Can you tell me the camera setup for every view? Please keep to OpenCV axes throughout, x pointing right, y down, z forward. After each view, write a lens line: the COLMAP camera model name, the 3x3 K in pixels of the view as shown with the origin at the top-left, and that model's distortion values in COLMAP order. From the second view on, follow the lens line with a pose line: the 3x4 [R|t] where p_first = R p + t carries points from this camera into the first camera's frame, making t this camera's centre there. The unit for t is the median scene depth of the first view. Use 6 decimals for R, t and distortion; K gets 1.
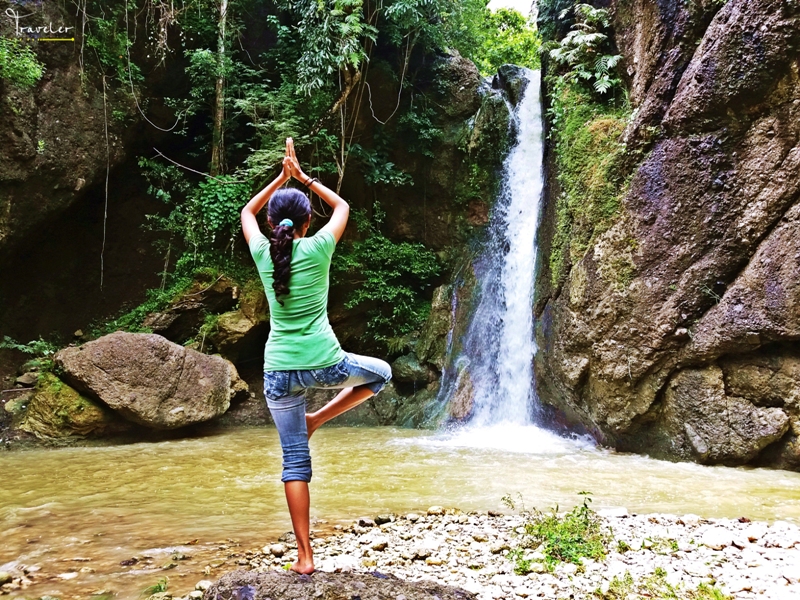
lens RADIAL K [[645.0, 0, 399.5], [0, 645.0, 296.5], [0, 0, 1]] dist [0.035089, -0.114998]
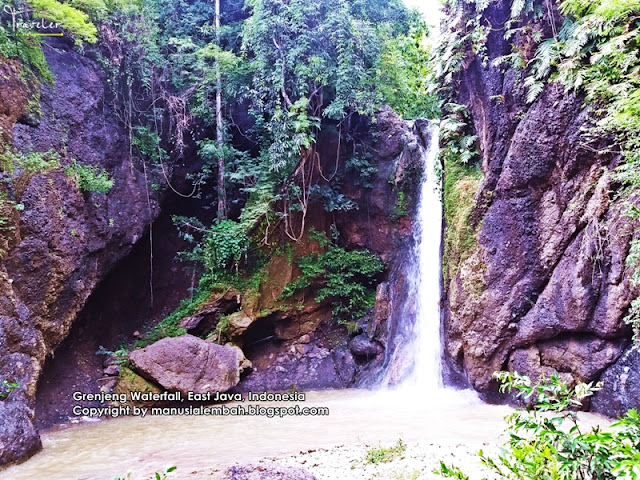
lens RADIAL K [[516.0, 0, 316.7], [0, 516.0, 246.3], [0, 0, 1]] dist [0.035089, -0.114998]
pose [[0.991969, -0.077228, -0.100162, 0.061519], [0.071809, 0.995809, -0.056633, -0.061514], [0.104116, 0.048985, 0.993358, -0.194407]]
